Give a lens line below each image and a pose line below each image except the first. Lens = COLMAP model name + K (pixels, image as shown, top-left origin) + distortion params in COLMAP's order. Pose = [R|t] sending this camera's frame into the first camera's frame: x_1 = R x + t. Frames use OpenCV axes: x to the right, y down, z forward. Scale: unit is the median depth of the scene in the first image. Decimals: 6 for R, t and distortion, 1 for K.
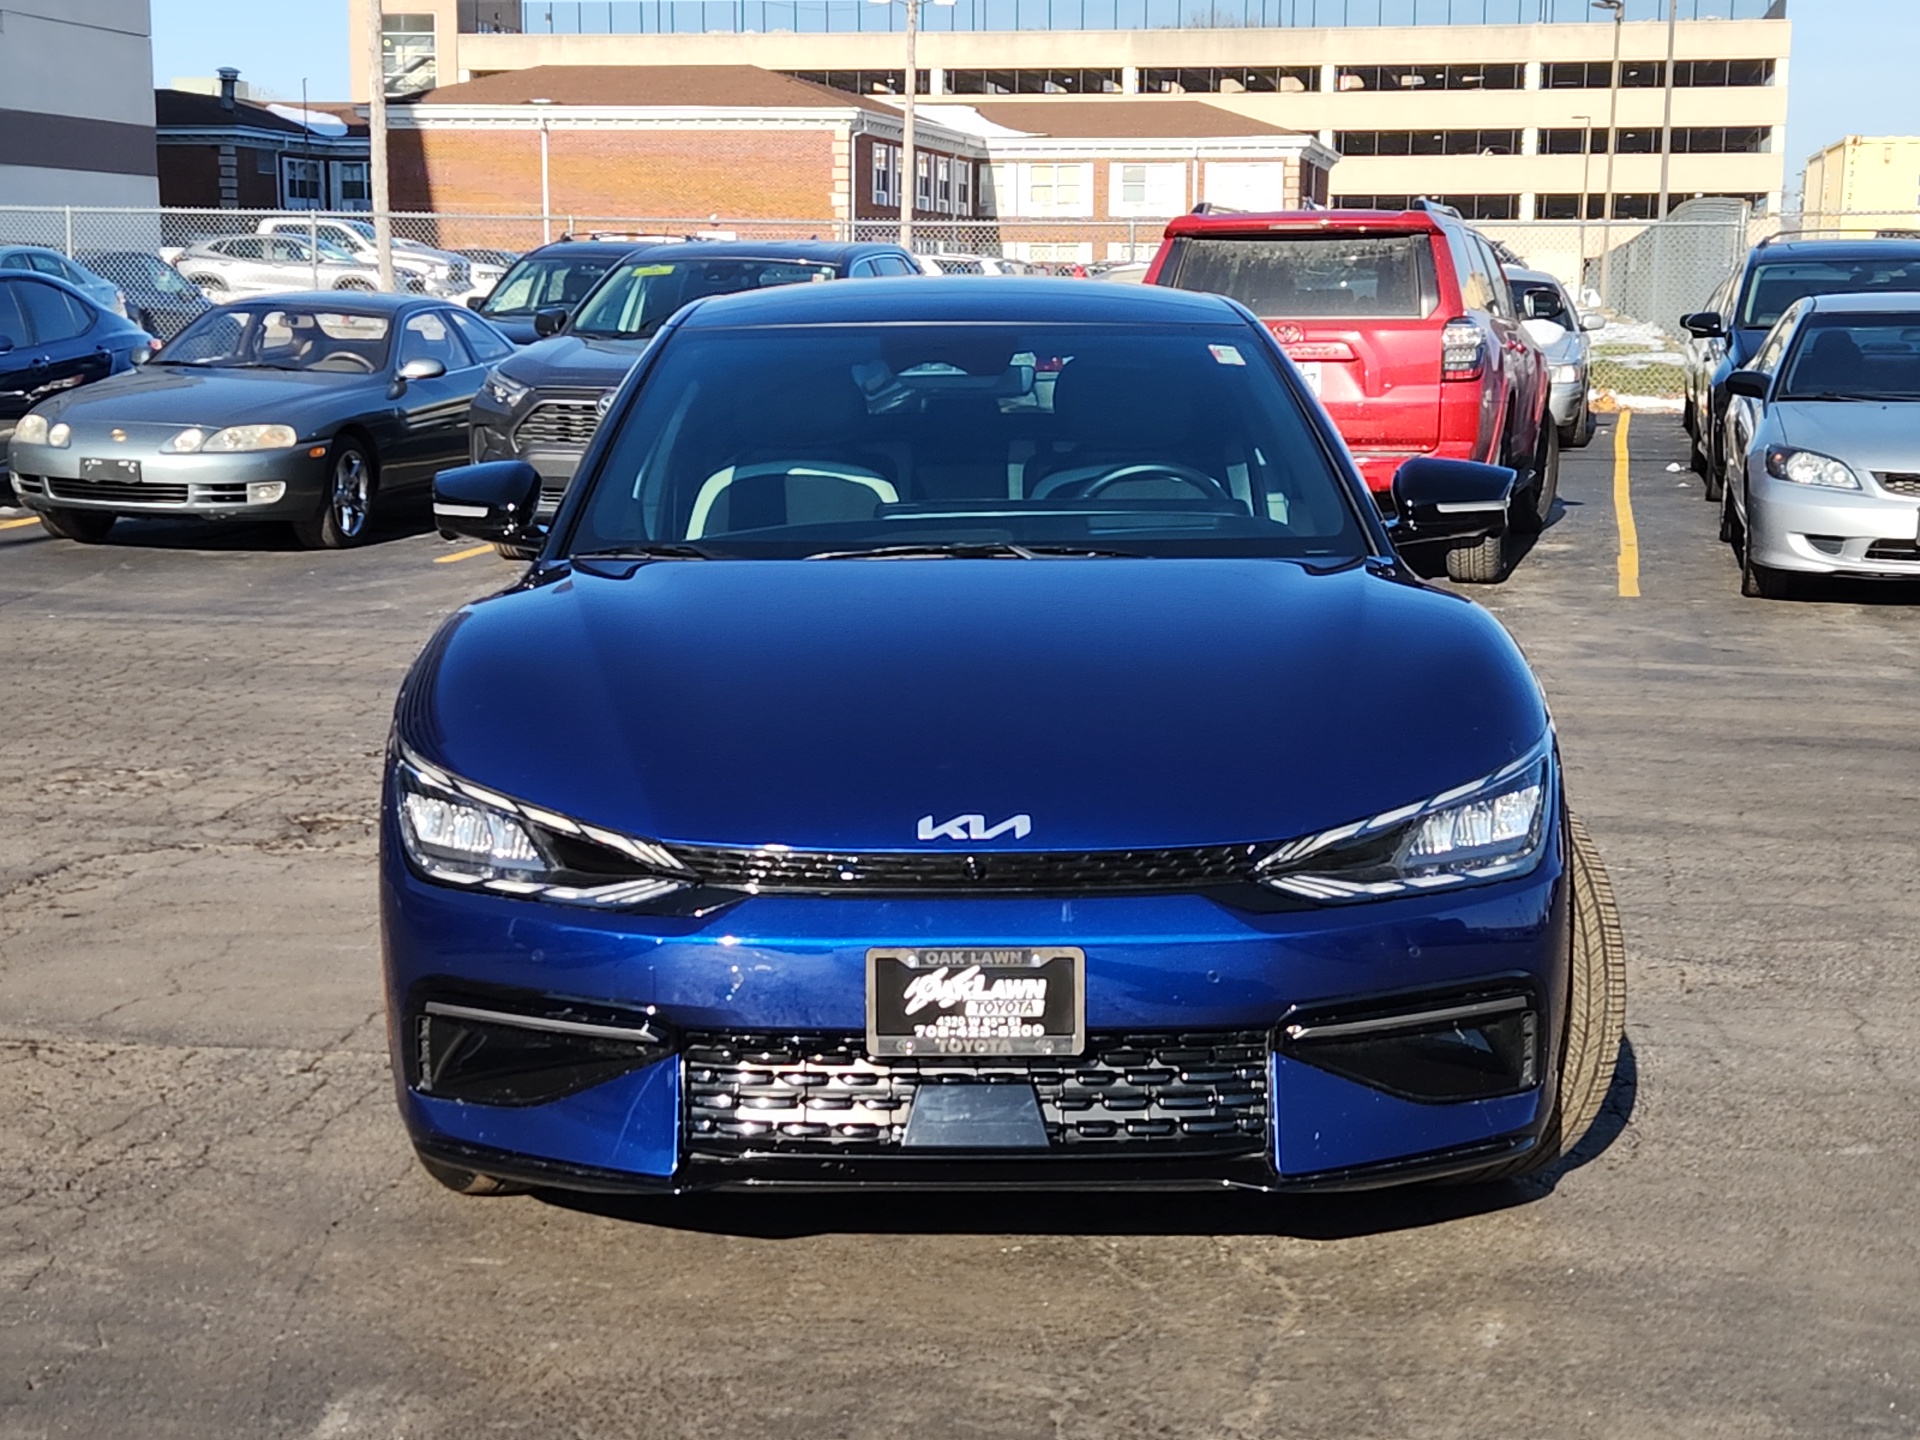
lens RADIAL K [[2886.8, 0, 960.0], [0, 2886.8, 720.0], [0, 0, 1]] dist [0.192942, -0.540650]
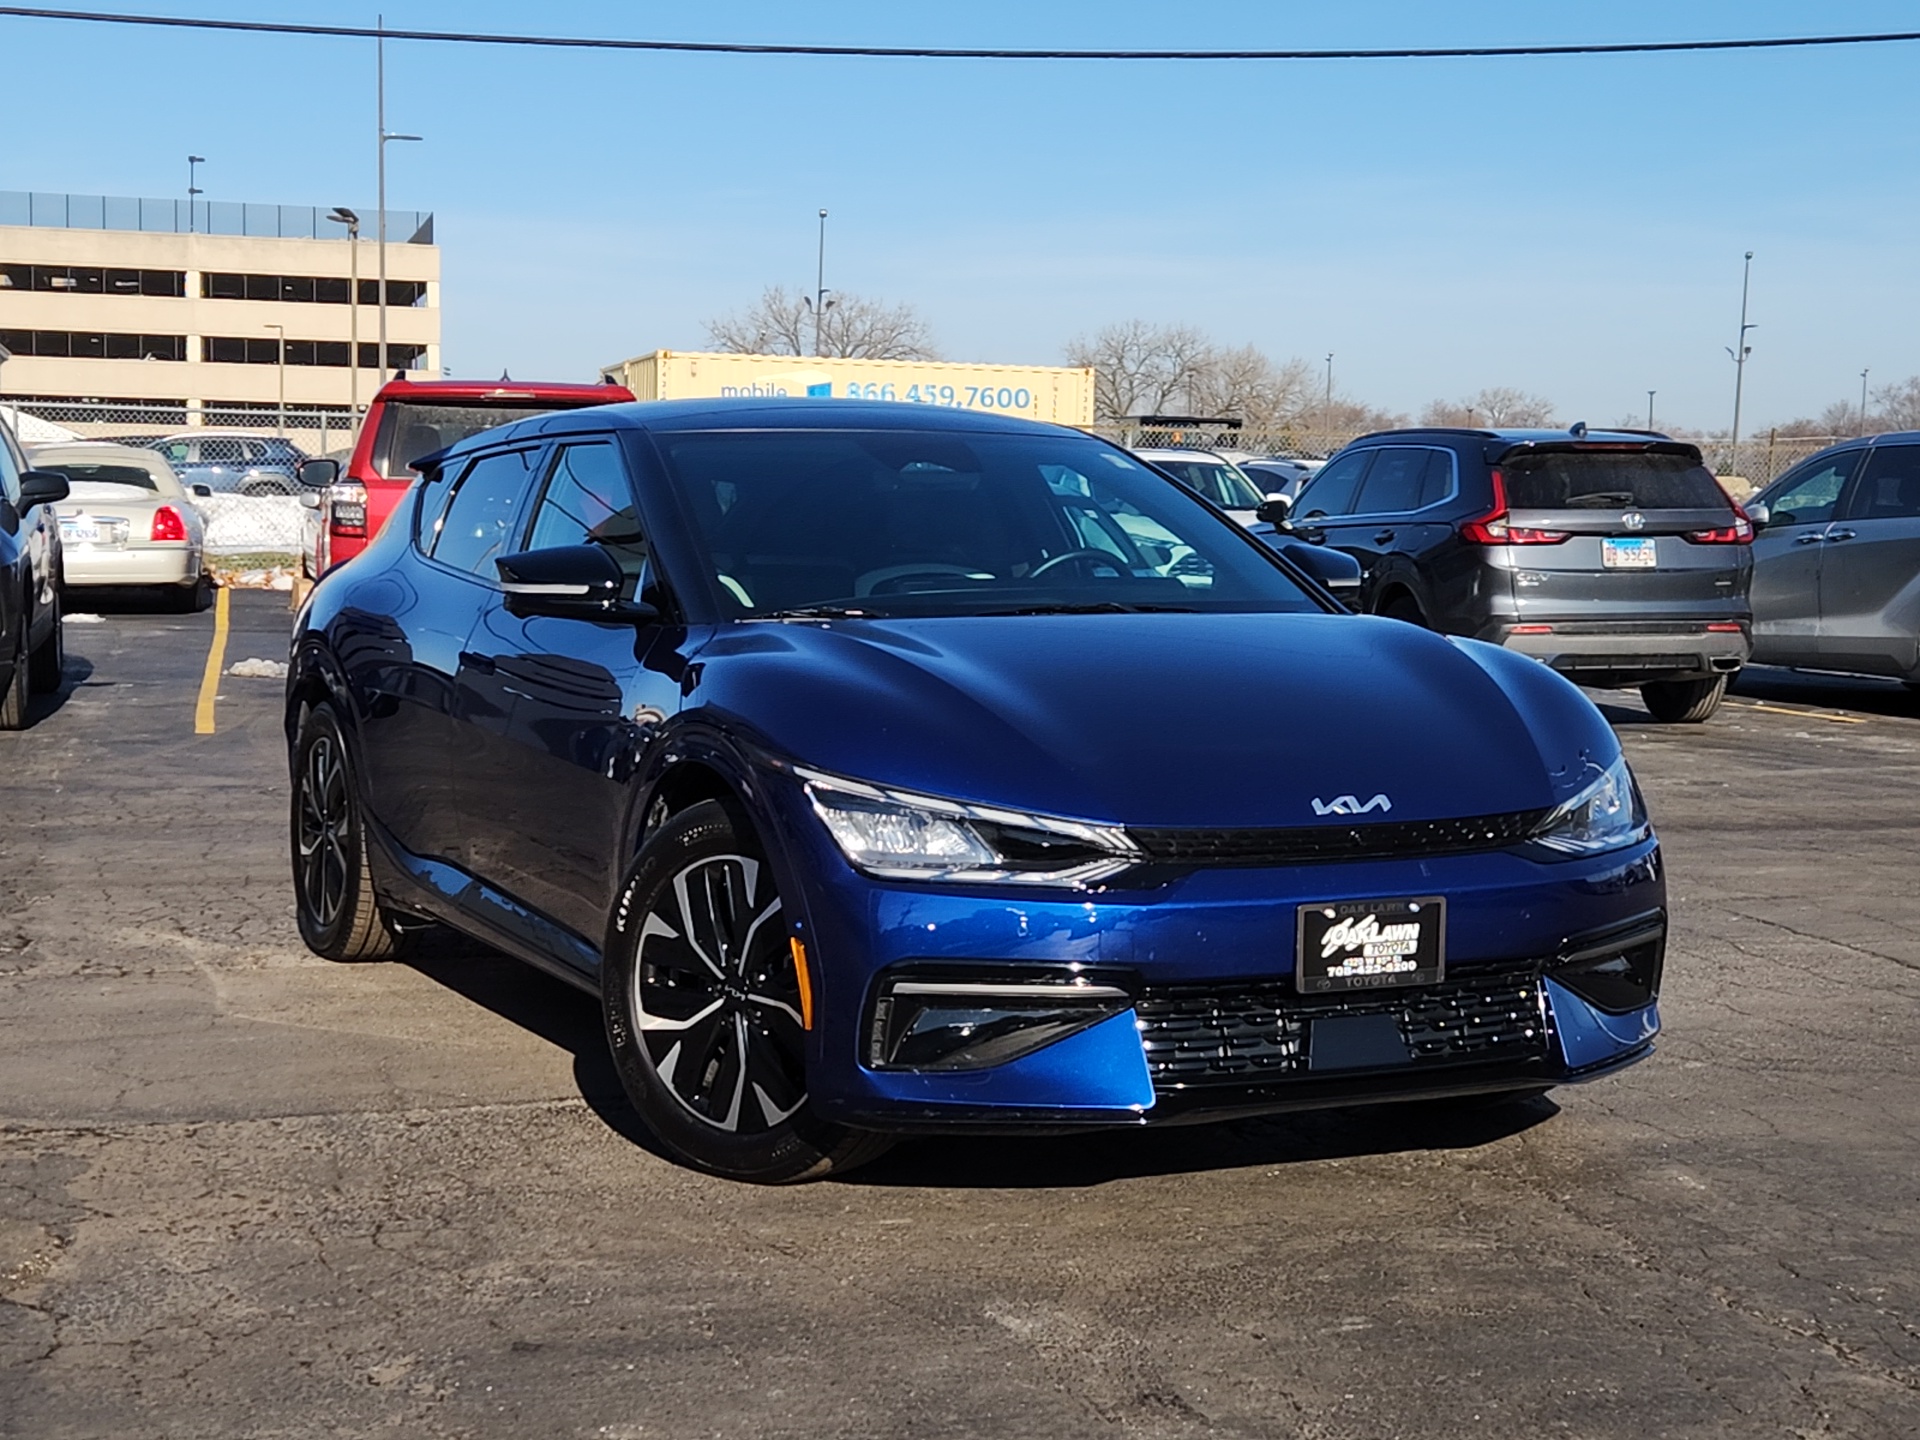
lens RADIAL K [[2886.8, 0, 960.0], [0, 2886.8, 720.0], [0, 0, 1]] dist [0.192942, -0.540650]
pose [[0.897766, -0.022675, 0.439890, -0.681477], [0.053890, 0.996826, -0.058598, 0.063913], [-0.437165, 0.076313, 0.896138, -0.038379]]
